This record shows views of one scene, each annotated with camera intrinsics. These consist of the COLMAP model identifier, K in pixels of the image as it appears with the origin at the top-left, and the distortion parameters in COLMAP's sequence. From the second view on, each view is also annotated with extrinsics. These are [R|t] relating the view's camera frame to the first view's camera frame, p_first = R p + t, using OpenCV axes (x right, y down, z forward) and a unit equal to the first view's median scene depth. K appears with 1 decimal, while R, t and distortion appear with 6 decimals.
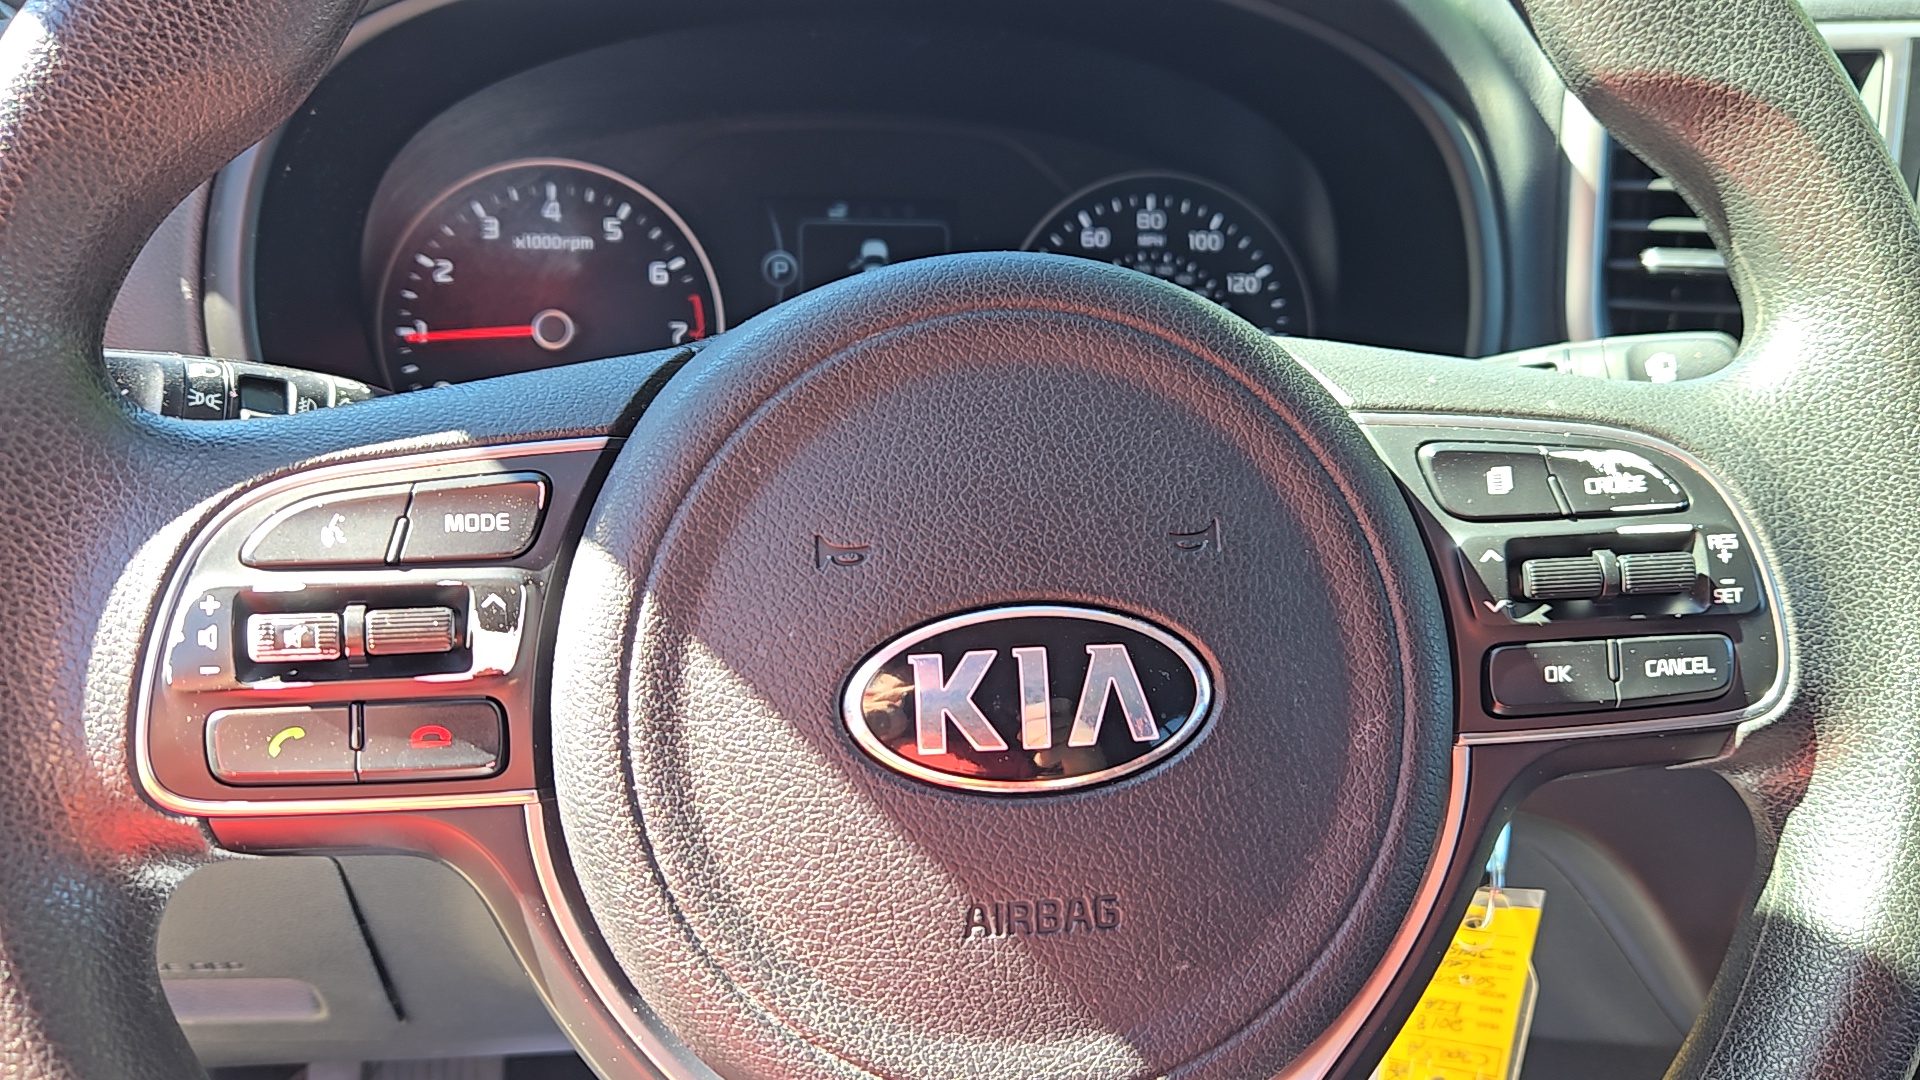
lens RADIAL K [[1631.0, 0, 948.4], [0, 1631.0, 529.4], [0, 0, 1]] dist [0.005191, -0.004721]
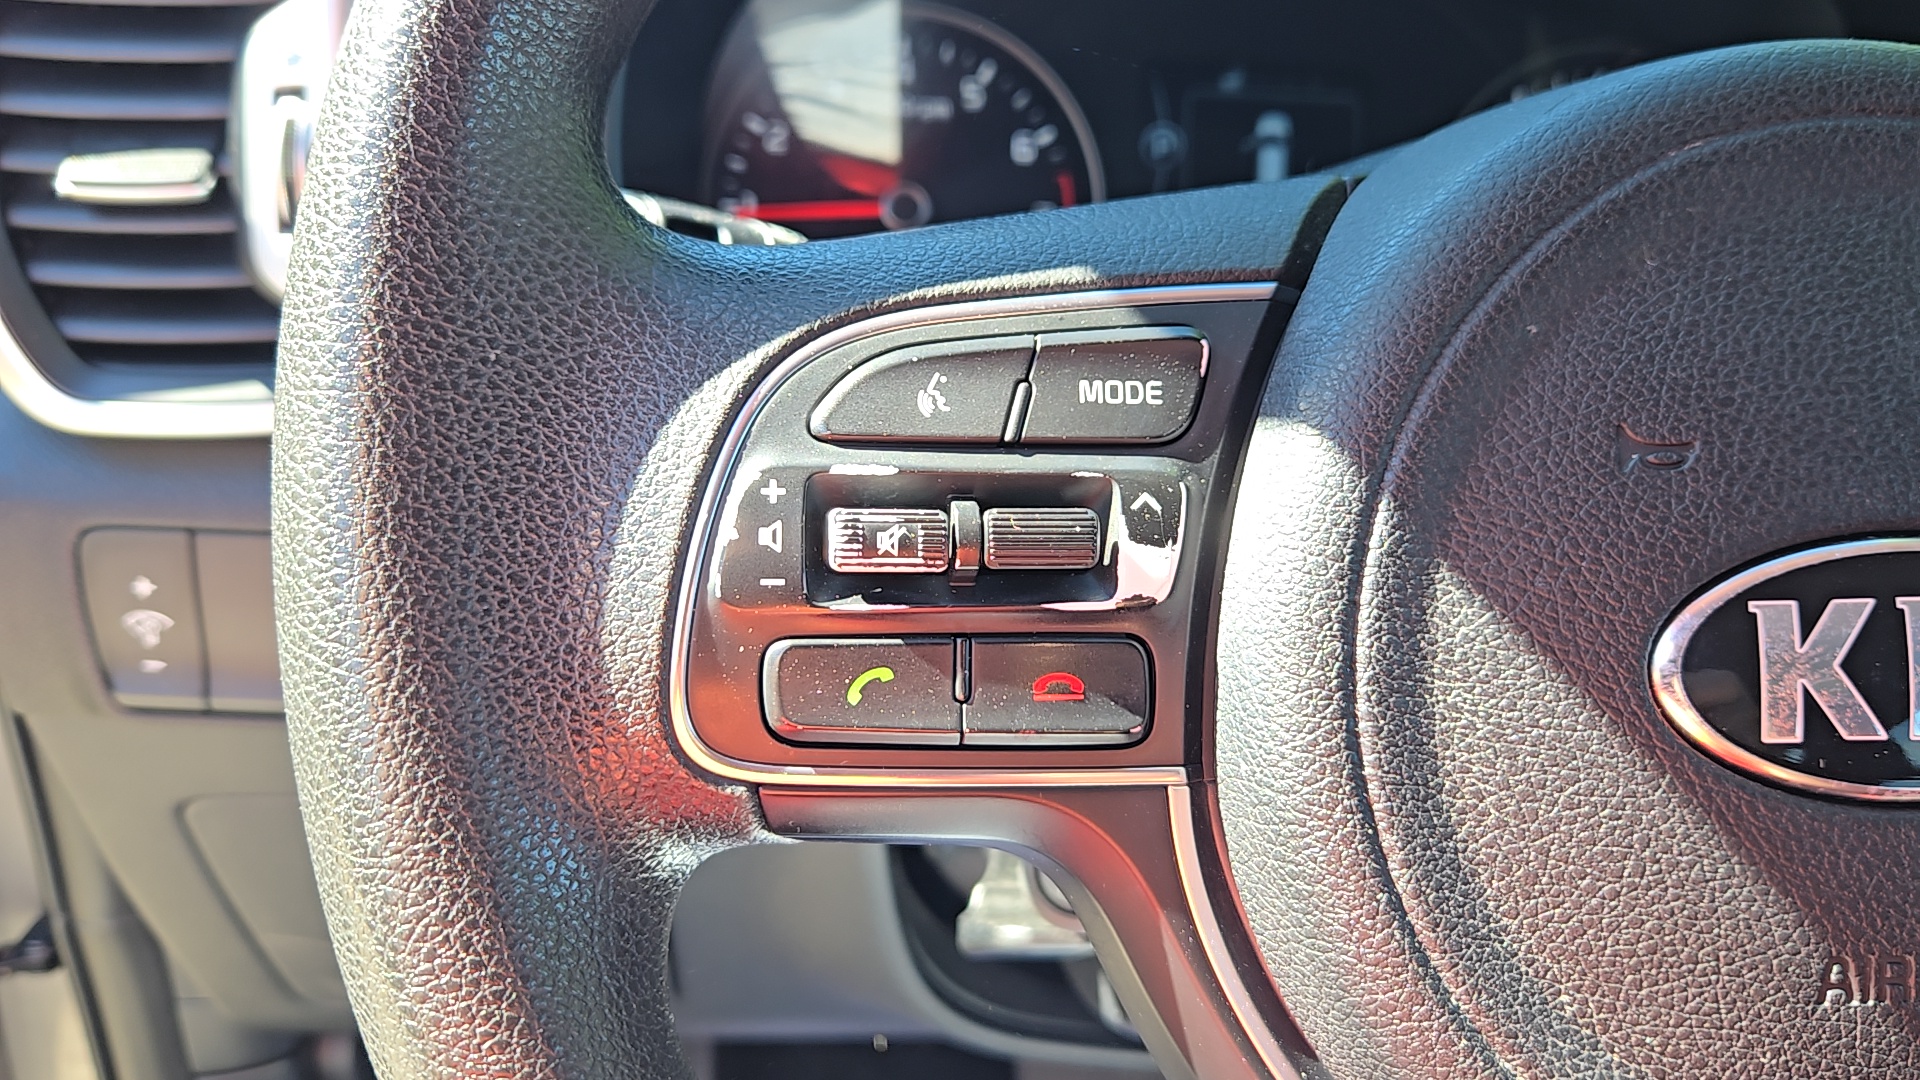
lens RADIAL K [[1589.0, 0, 931.7], [0, 1589.0, 520.3], [0, 0, 1]] dist [-0.012097, 0.002174]
pose [[0.998164, 0.037296, -0.047733, -0.346205], [-0.036095, 0.999016, 0.025777, 0.038173], [0.048647, -0.024006, 0.998527, 0.305946]]
